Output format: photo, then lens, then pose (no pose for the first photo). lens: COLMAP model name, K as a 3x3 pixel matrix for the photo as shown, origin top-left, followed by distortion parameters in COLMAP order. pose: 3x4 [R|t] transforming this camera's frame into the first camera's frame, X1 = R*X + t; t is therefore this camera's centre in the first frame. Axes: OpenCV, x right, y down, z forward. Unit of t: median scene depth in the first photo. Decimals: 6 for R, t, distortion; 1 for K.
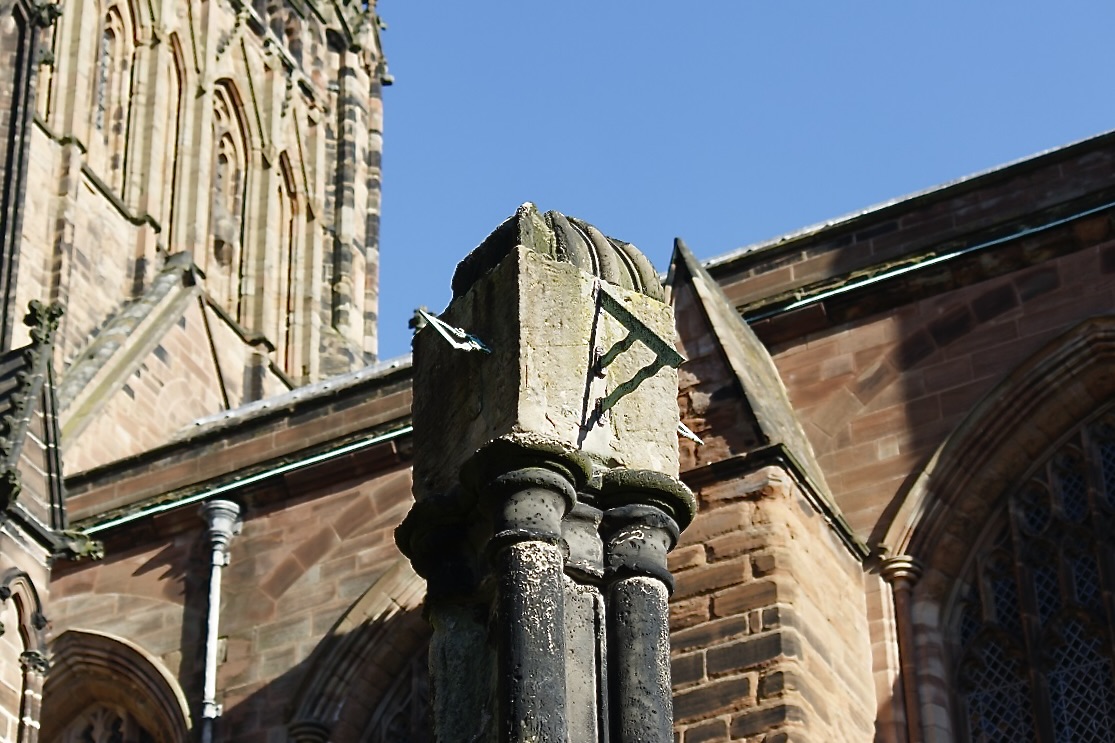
lens RADIAL K [[3088.5, 0, 557.5], [0, 3088.5, 371.5], [0, 0, 1]] dist [-0.002682, 0.000445]
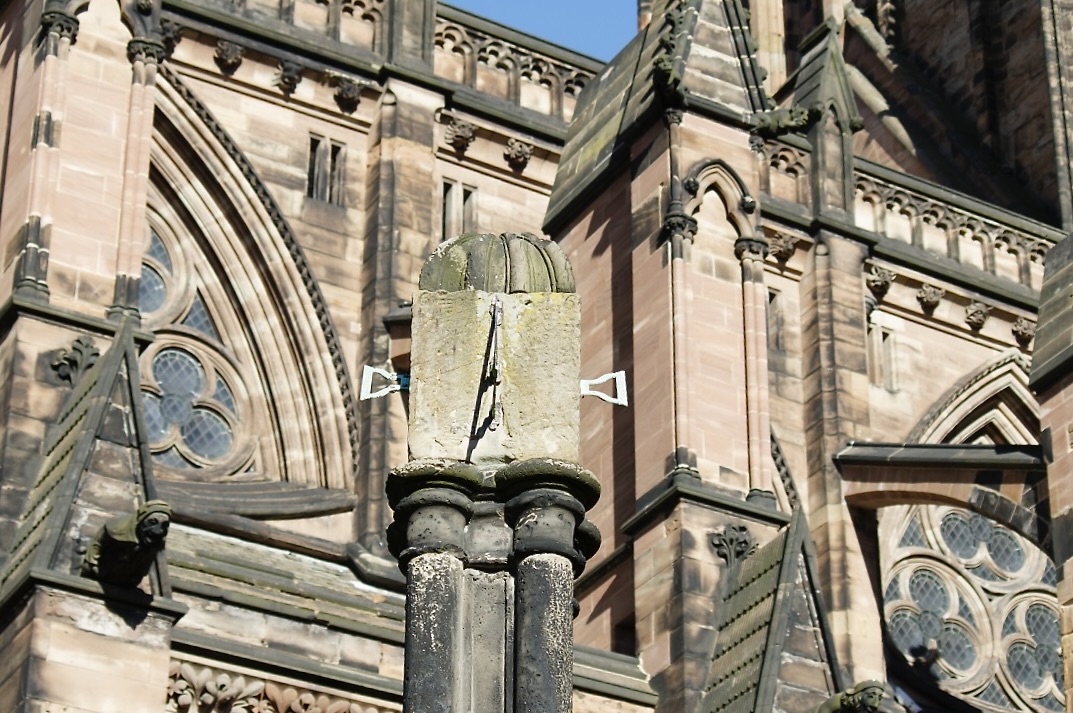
lens RADIAL K [[3081.8, 0, 536.5], [0, 3081.8, 356.5], [0, 0, 1]] dist [-0.002631, 0.000639]
pose [[0.832038, -0.261261, -0.489343, 0.068381], [0.302427, 0.953158, 0.005330, -0.001121], [0.465028, -0.152426, 0.872075, 0.000892]]
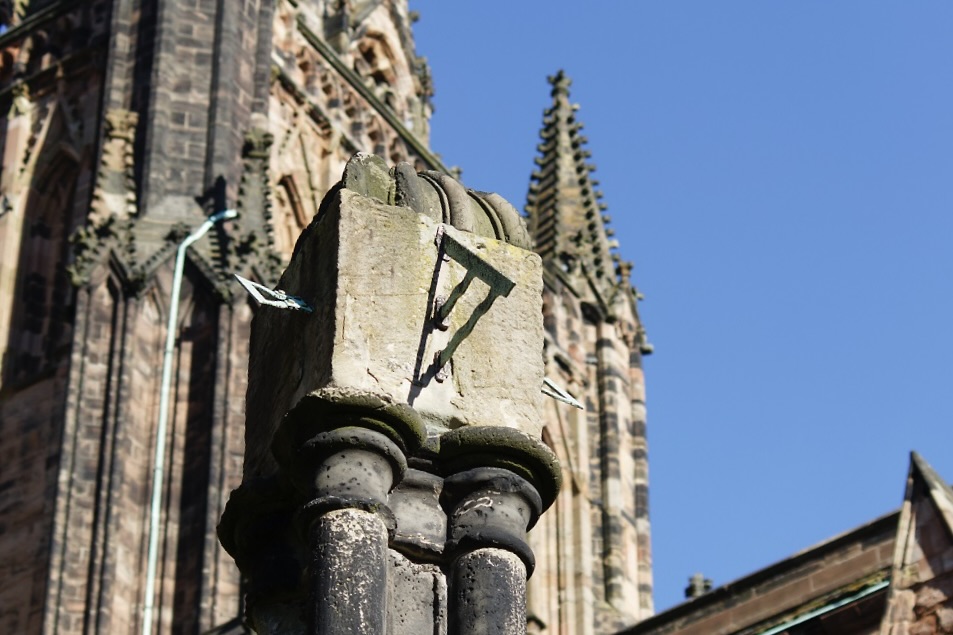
lens RADIAL K [[3111.1, 0, 476.5], [0, 3111.1, 317.5], [0, 0, 1]] dist [-0.023148, 0.148399]
pose [[0.988570, -0.088227, -0.122251, 0.014854], [0.073507, 0.990038, -0.120086, 0.011817], [0.131628, 0.109727, 0.985208, 0.018162]]
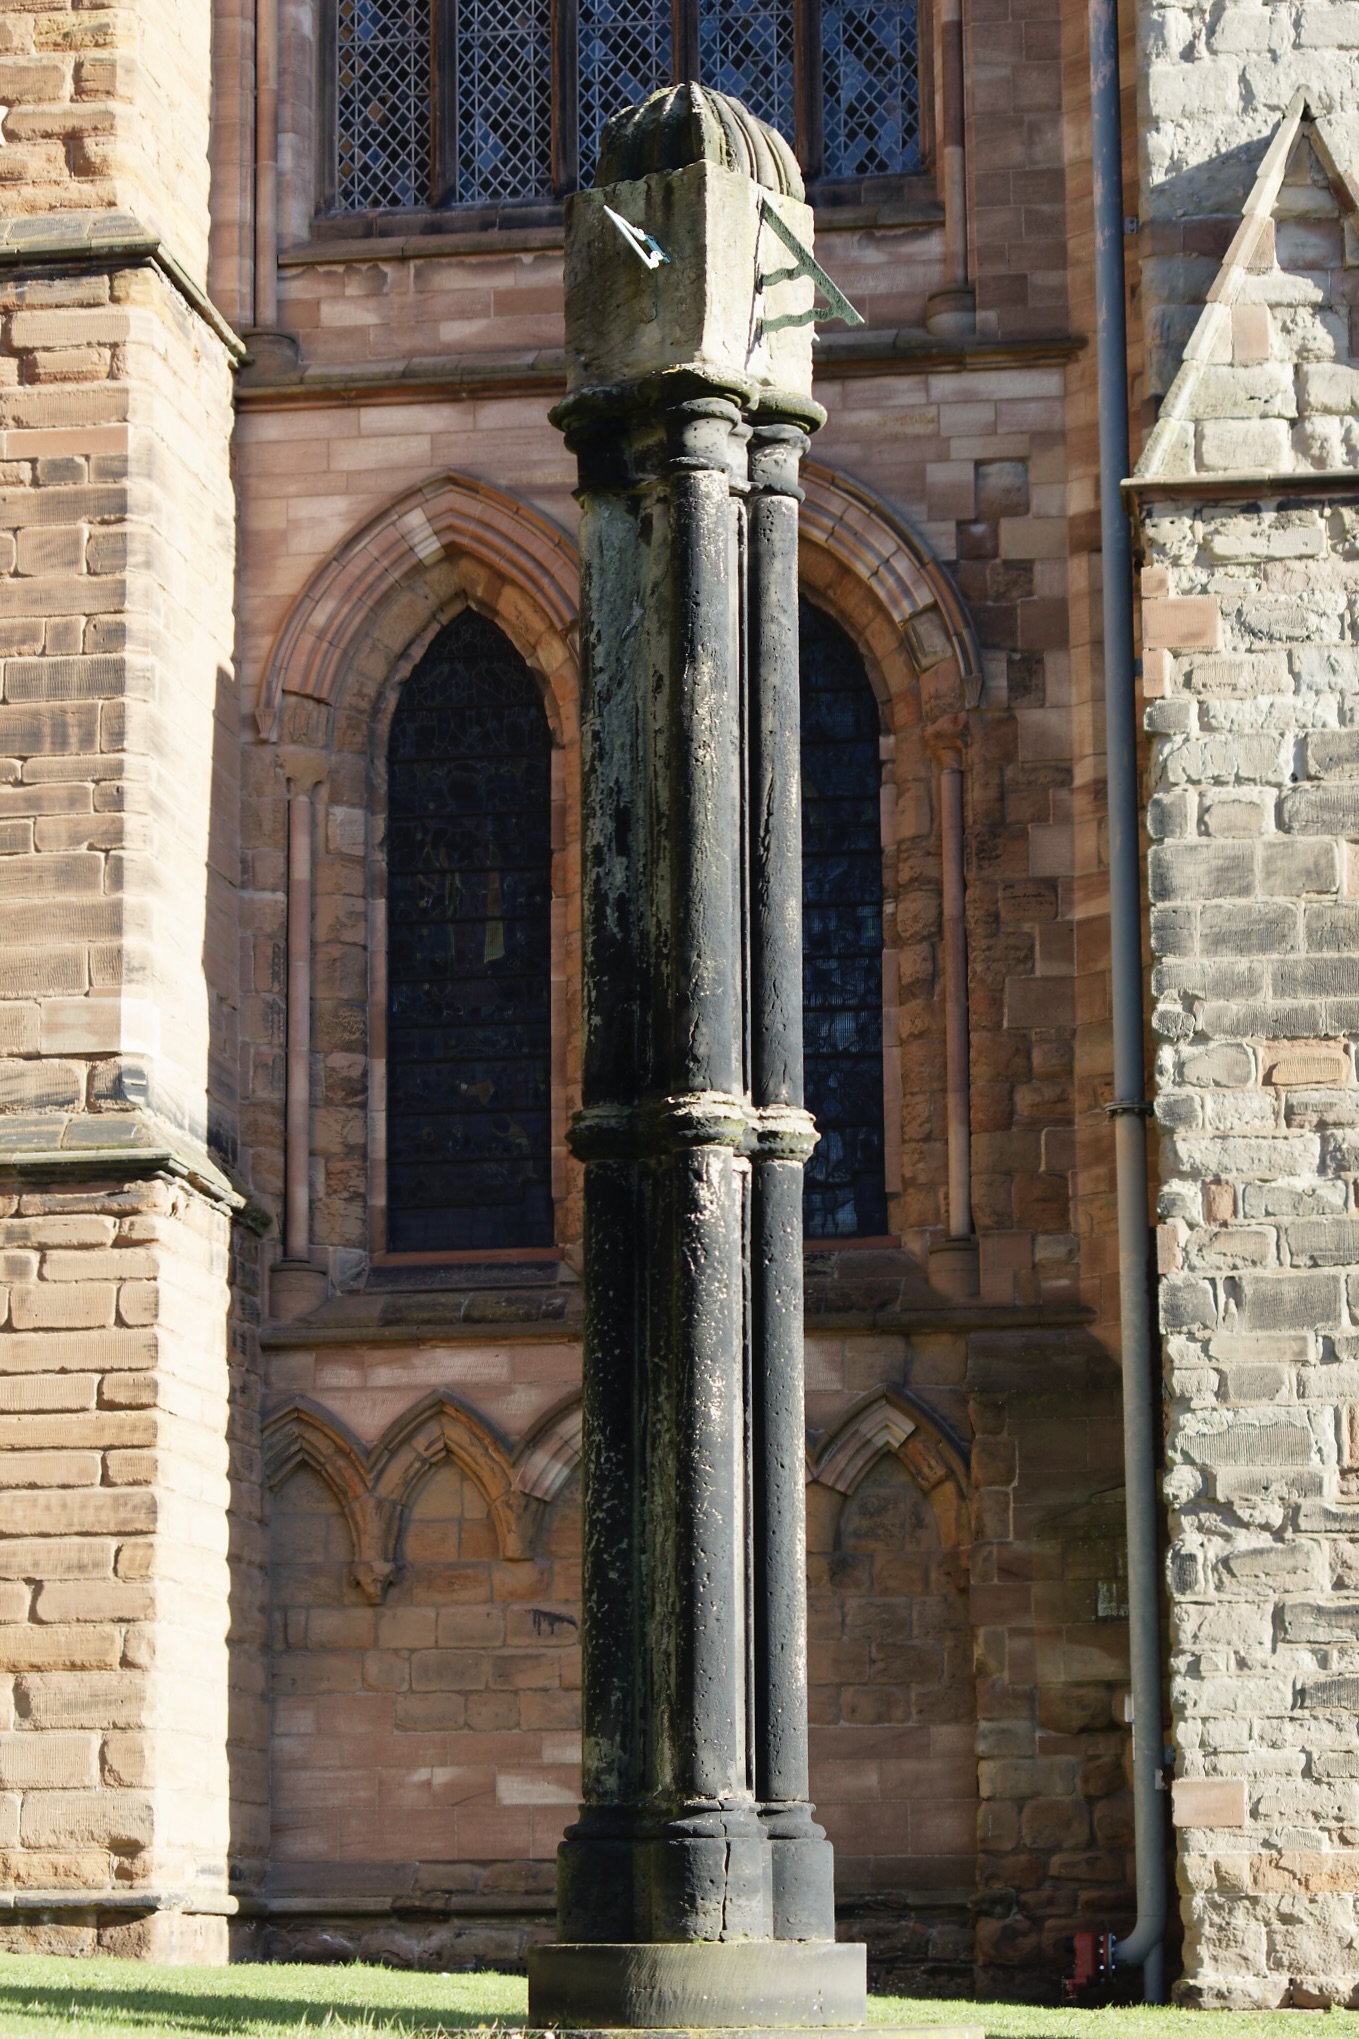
lens RADIAL K [[5647.9, 0, 679.5], [0, 5647.9, 1019.5], [0, 0, 1]] dist [-0.002682, 0.000445]
pose [[0.954185, 0.074789, 0.289718, -0.065756], [-0.186254, 0.906258, 0.379481, -0.059510], [-0.234178, -0.416056, 0.878668, -0.097294]]
